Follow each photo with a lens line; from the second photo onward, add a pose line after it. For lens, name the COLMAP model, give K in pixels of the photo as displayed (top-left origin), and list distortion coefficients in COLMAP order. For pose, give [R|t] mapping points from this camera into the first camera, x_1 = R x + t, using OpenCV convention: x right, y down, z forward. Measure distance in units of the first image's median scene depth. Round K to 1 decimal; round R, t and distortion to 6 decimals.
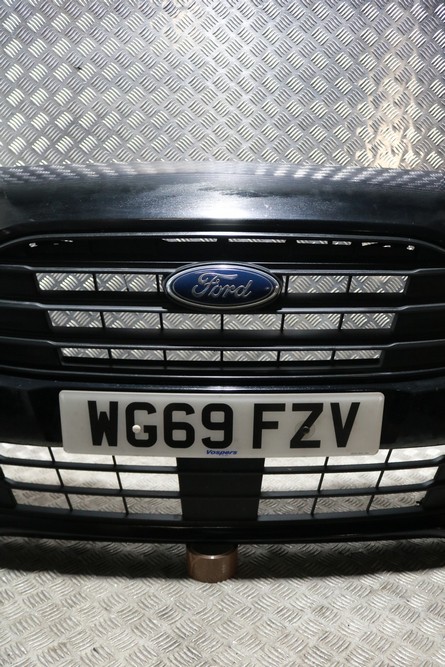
lens RADIAL K [[506.8, 0, 222.5], [0, 506.8, 333.5], [0, 0, 1]] dist [-0.000116, -0.000343]
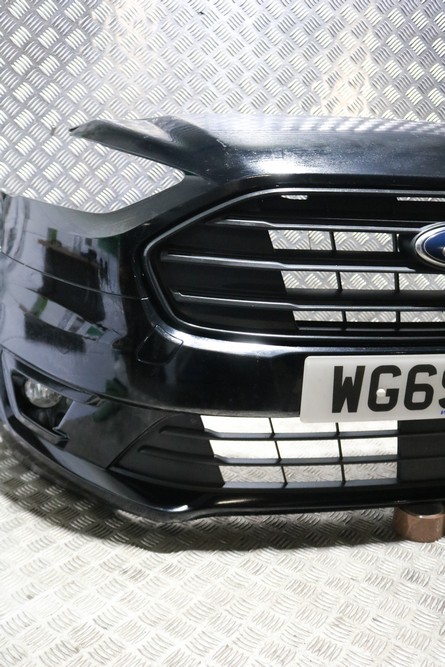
lens RADIAL K [[544.5, 0, 222.5], [0, 544.5, 323.1], [0, 0, 1]] dist [-0.005484, 0.001349]
pose [[0.981504, -0.025677, 0.189710, -0.622882], [0.017389, 0.998825, 0.045227, 0.001673], [-0.190649, -0.041091, 0.980798, 0.036462]]
